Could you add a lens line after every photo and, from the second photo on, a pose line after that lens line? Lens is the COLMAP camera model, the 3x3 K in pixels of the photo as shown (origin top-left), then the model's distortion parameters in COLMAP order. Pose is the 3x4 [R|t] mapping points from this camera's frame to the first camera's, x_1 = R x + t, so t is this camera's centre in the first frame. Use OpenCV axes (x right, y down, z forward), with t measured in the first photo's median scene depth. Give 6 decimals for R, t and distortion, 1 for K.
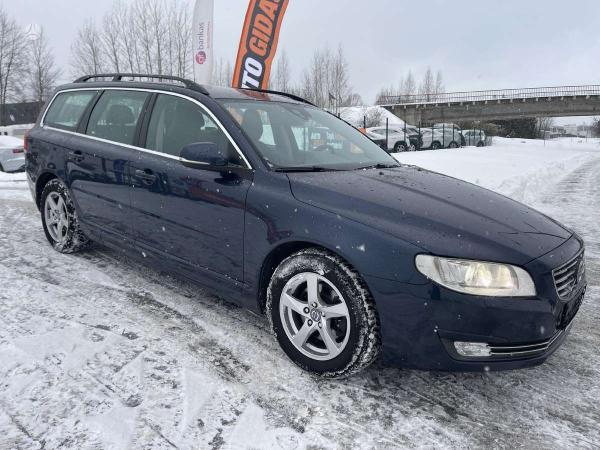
lens RADIAL K [[436.8, 0, 300.0], [0, 436.8, 225.0], [0, 0, 1]] dist [0.082450, -0.100124]
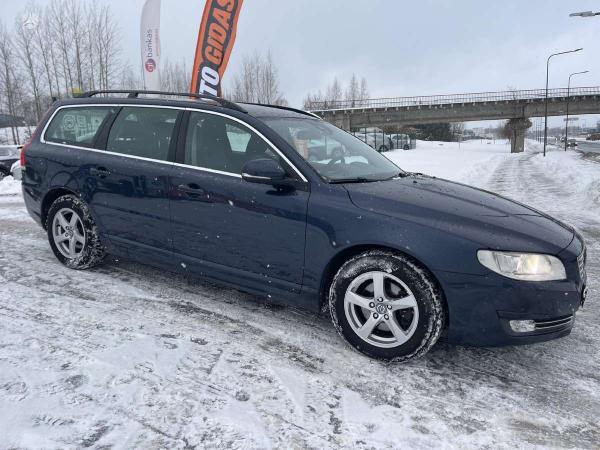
lens RADIAL K [[436.8, 0, 300.0], [0, 436.8, 225.0], [0, 0, 1]] dist [0.082450, -0.100124]
pose [[0.987593, -0.043394, 0.150918, -0.299950], [0.045026, 0.998958, -0.007417, -0.010674], [-0.150439, 0.014120, 0.988519, -0.087501]]
